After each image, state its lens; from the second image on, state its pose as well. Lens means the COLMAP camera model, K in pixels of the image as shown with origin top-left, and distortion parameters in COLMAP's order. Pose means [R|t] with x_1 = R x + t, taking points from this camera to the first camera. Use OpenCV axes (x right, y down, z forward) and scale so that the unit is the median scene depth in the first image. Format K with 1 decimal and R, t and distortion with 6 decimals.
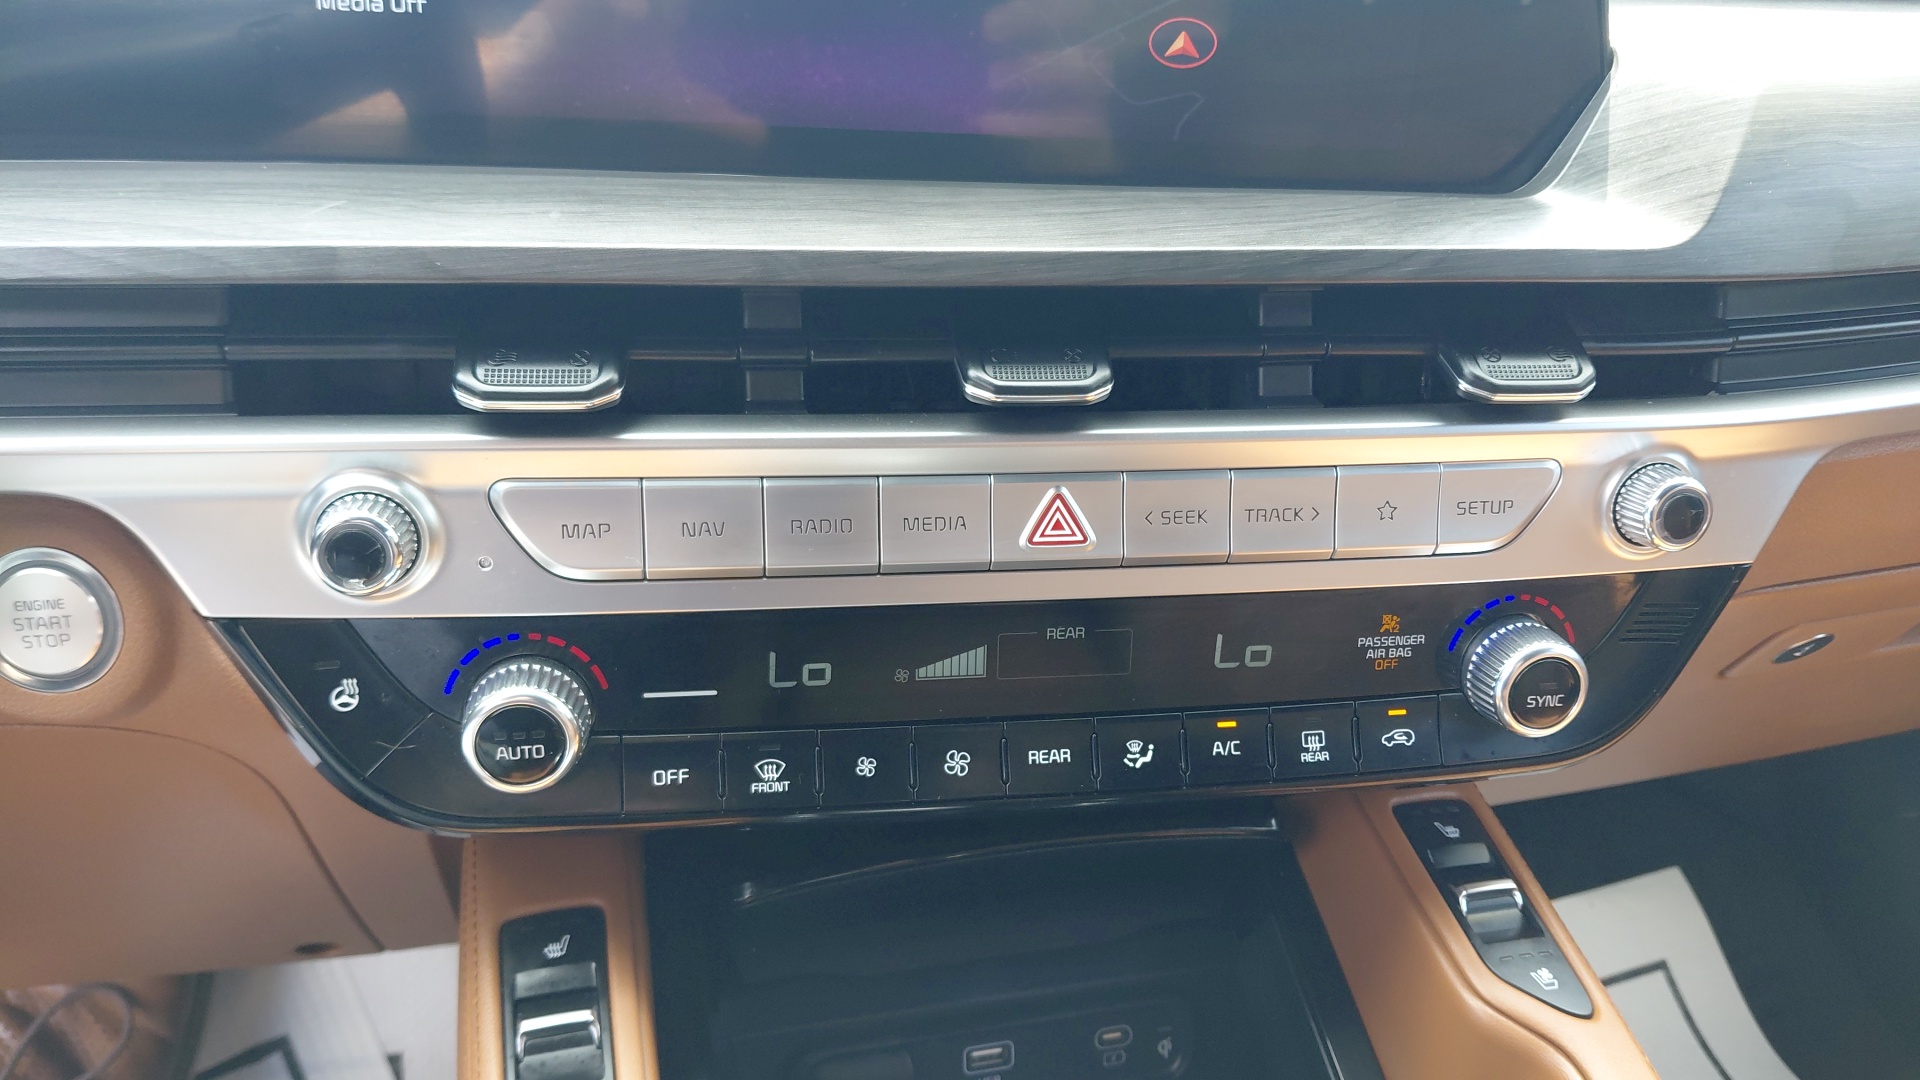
lens RADIAL K [[1535.3, 0, 988.7], [0, 1535.3, 505.6], [0, 0, 1]] dist [0.085242, -0.253711]
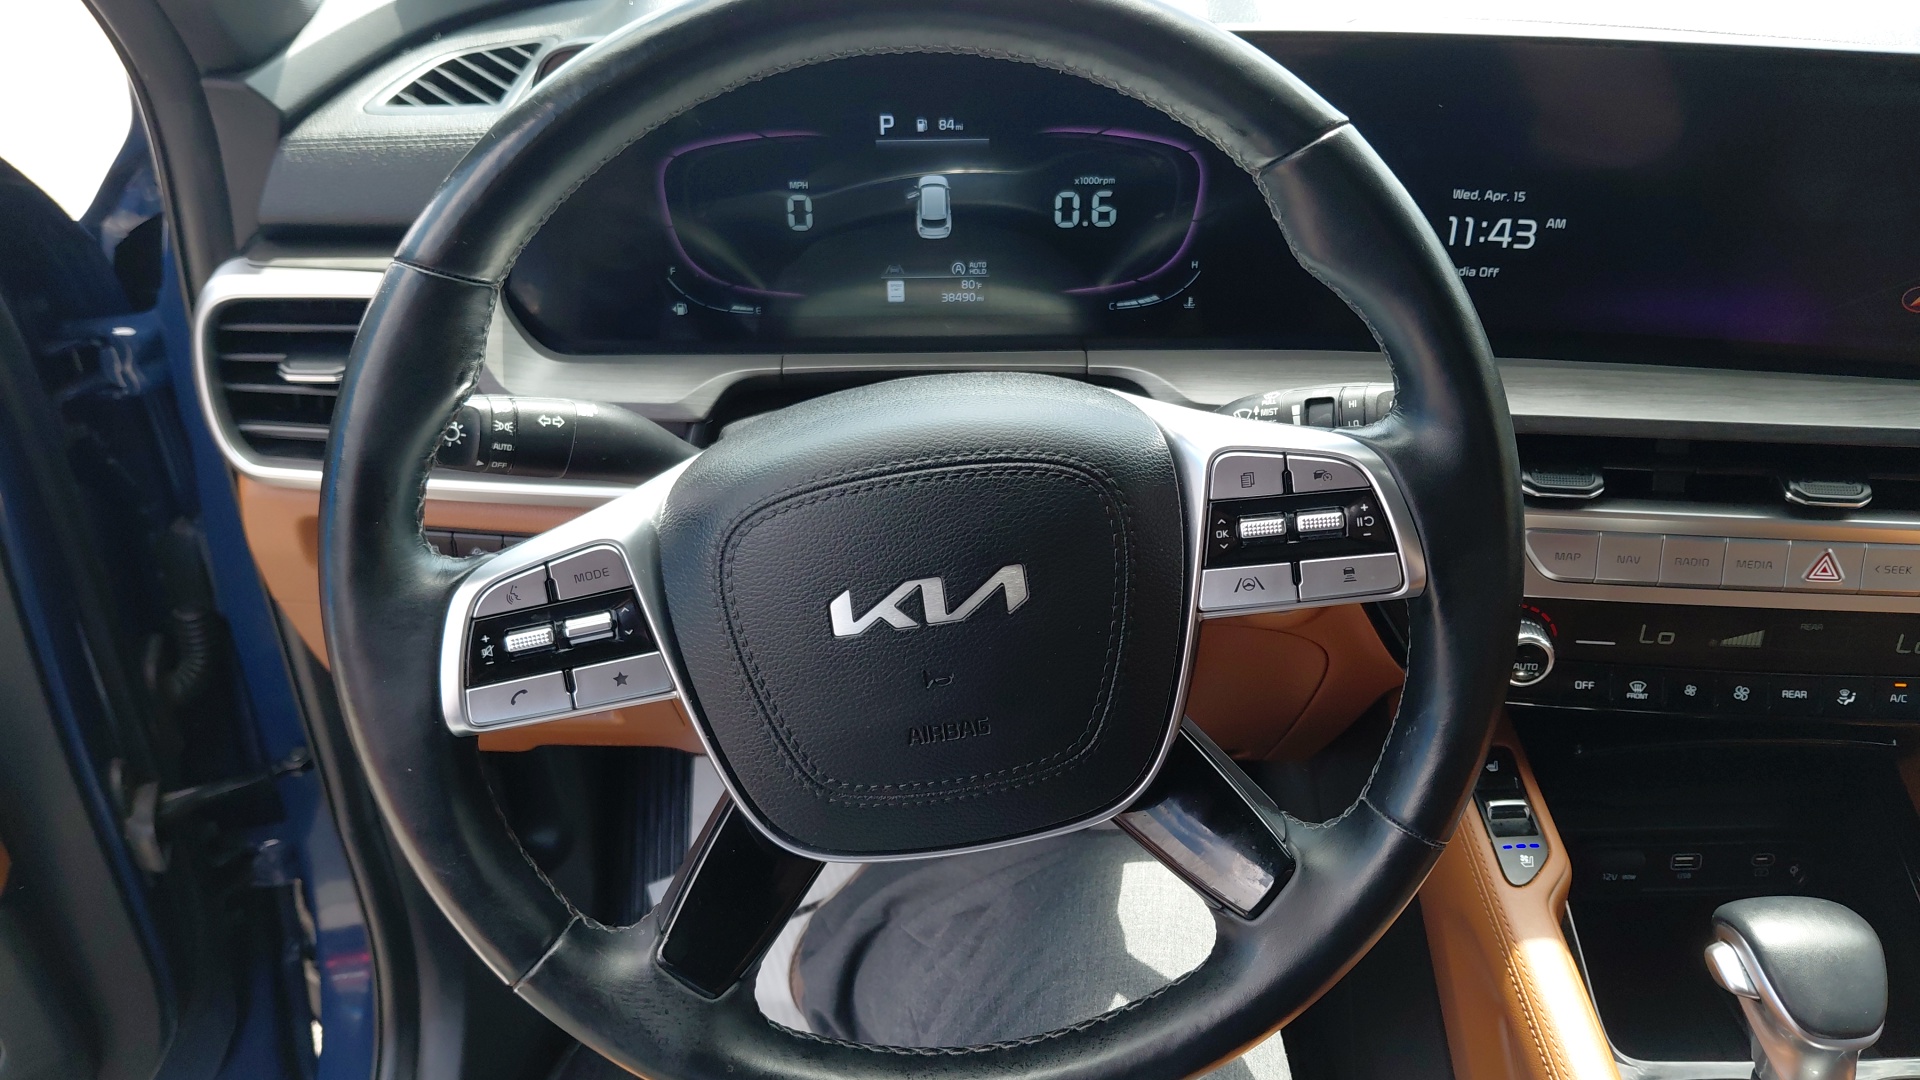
lens RADIAL K [[1425.2, 0, 981.5], [0, 1425.2, 564.1], [0, 0, 1]] dist [0.117425, -0.268810]
pose [[0.969654, 0.079144, -0.231318, -0.514256], [-0.055850, 0.992841, 0.105579, -0.114548], [0.238018, -0.089456, 0.967132, -0.855530]]
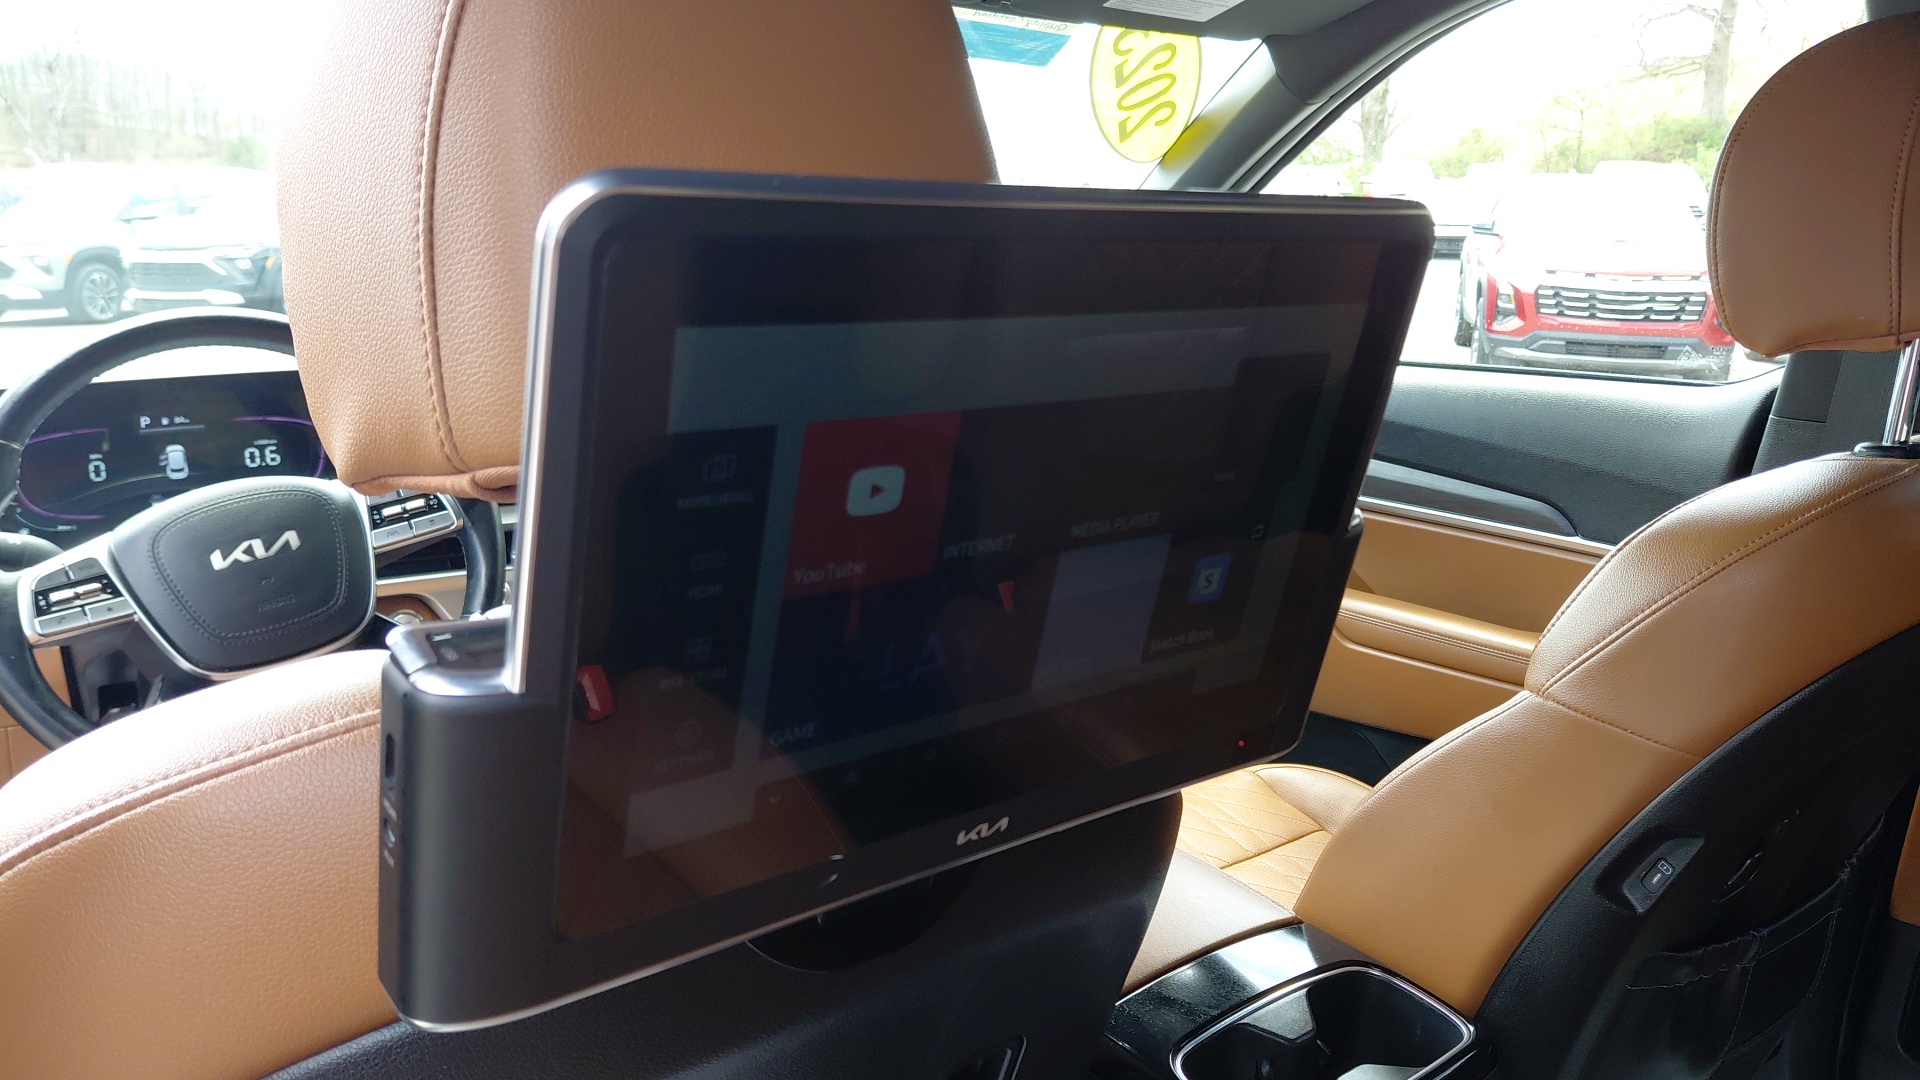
lens RADIAL K [[1447.9, 0, 960.0], [0, 1447.9, 540.0], [0, 0, 1]] dist [-0.013309, -0.004715]
pose [[0.920371, -0.134684, 0.367120, -0.585647], [0.216209, 0.957533, -0.190749, 0.789049], [-0.325838, 0.254934, 0.910405, -2.618380]]
